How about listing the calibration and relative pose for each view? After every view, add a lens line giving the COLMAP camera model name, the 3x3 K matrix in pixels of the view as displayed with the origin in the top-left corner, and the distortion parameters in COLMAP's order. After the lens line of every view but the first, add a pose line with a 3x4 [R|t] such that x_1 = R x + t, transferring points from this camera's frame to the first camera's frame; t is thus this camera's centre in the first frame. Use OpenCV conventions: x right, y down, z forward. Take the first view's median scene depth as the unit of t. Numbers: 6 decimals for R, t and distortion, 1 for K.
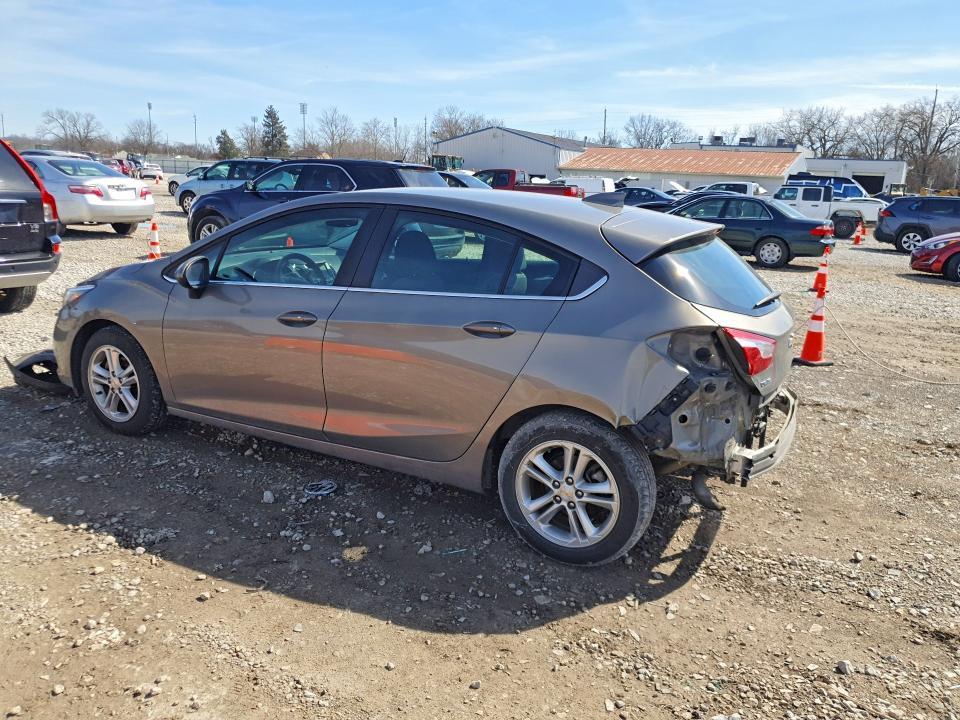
lens RADIAL K [[757.1, 0, 480.0], [0, 757.1, 360.0], [0, 0, 1]] dist [0.016214, 0.003078]
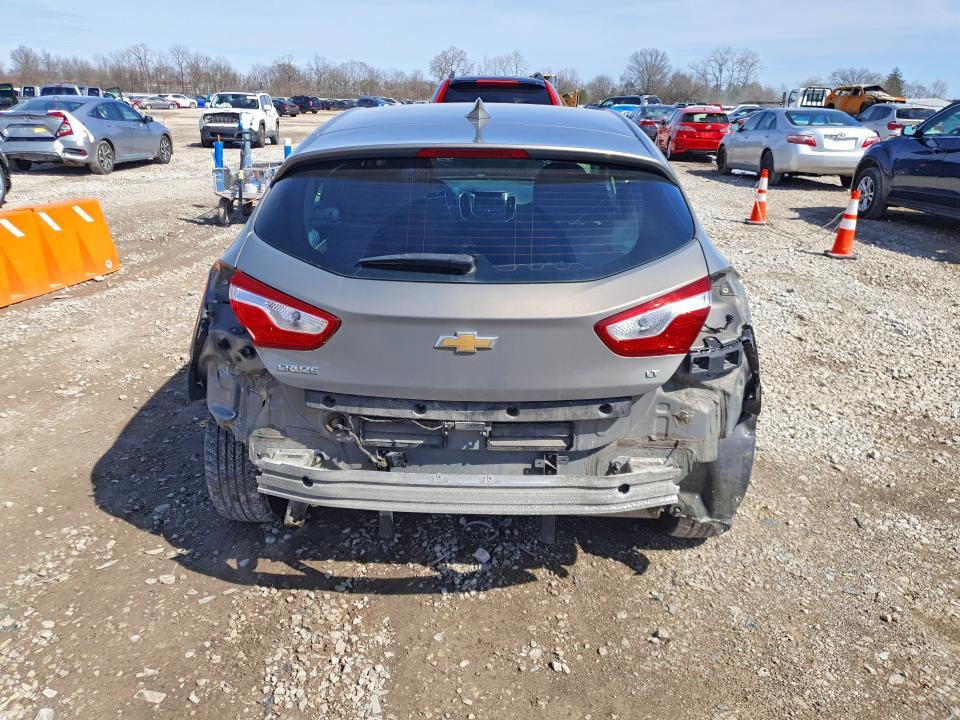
lens RADIAL K [[757.1, 0, 480.0], [0, 757.1, 360.0], [0, 0, 1]] dist [0.016214, 0.003078]
pose [[0.428563, 0.250786, -0.868009, 0.752503], [-0.211239, 0.961892, 0.173615, -0.091836], [0.878471, 0.108952, 0.465207, 0.615097]]
